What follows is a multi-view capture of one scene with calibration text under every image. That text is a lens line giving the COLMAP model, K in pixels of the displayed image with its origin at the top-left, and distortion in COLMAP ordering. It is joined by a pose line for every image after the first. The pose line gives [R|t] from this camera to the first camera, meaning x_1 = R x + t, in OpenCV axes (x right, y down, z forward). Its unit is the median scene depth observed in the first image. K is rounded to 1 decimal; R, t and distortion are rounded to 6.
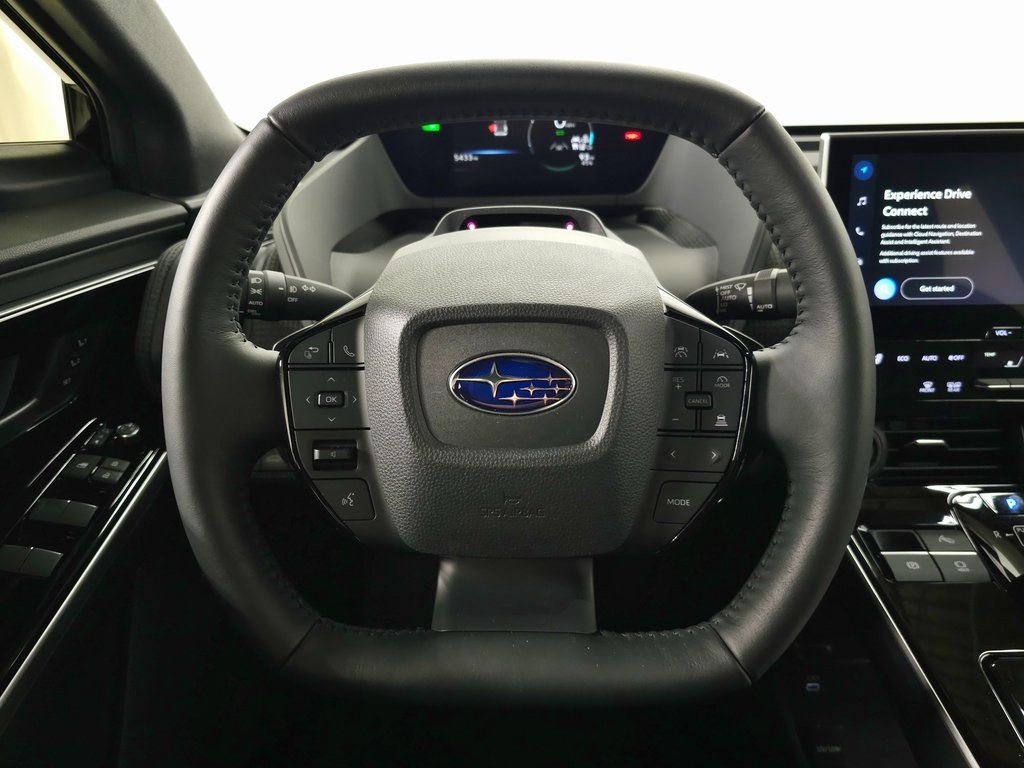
lens RADIAL K [[716.6, 0, 504.7], [0, 716.6, 383.7], [0, 0, 1]] dist [0.056310, -0.102038]
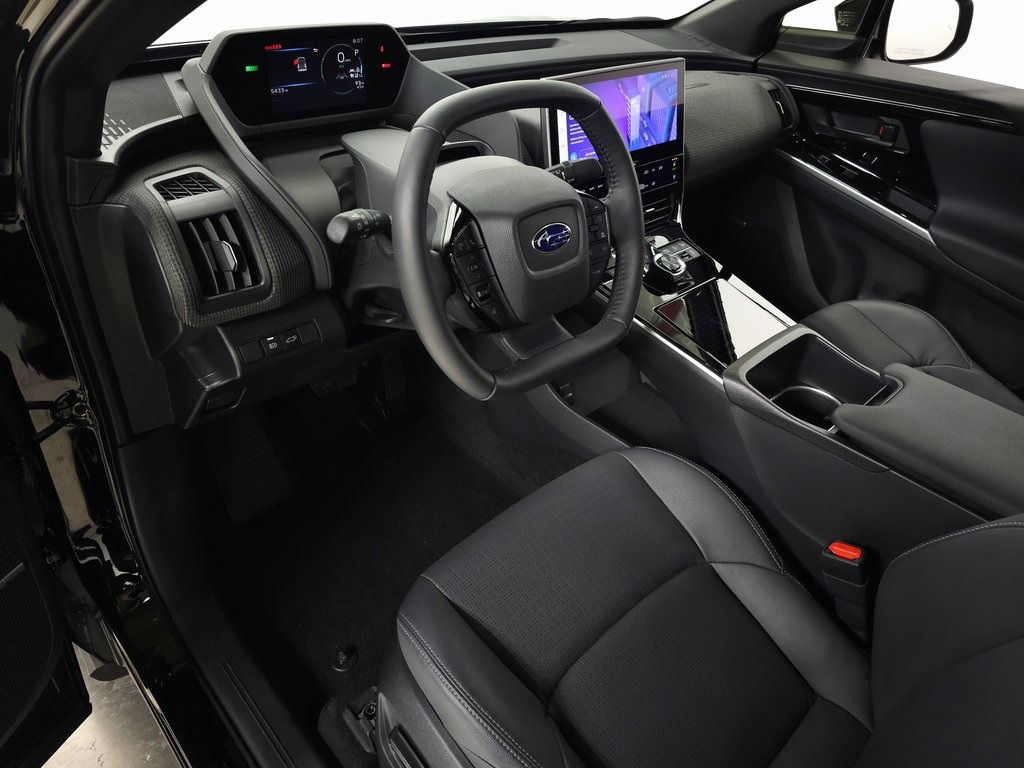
lens RADIAL K [[716.6, 0, 504.7], [0, 716.6, 383.7], [0, 0, 1]] dist [0.056310, -0.102038]
pose [[0.712420, -0.339274, 0.614290, -1.033267], [0.202750, 0.937545, 0.282669, -0.148456], [-0.671826, -0.076832, 0.736713, -0.366608]]
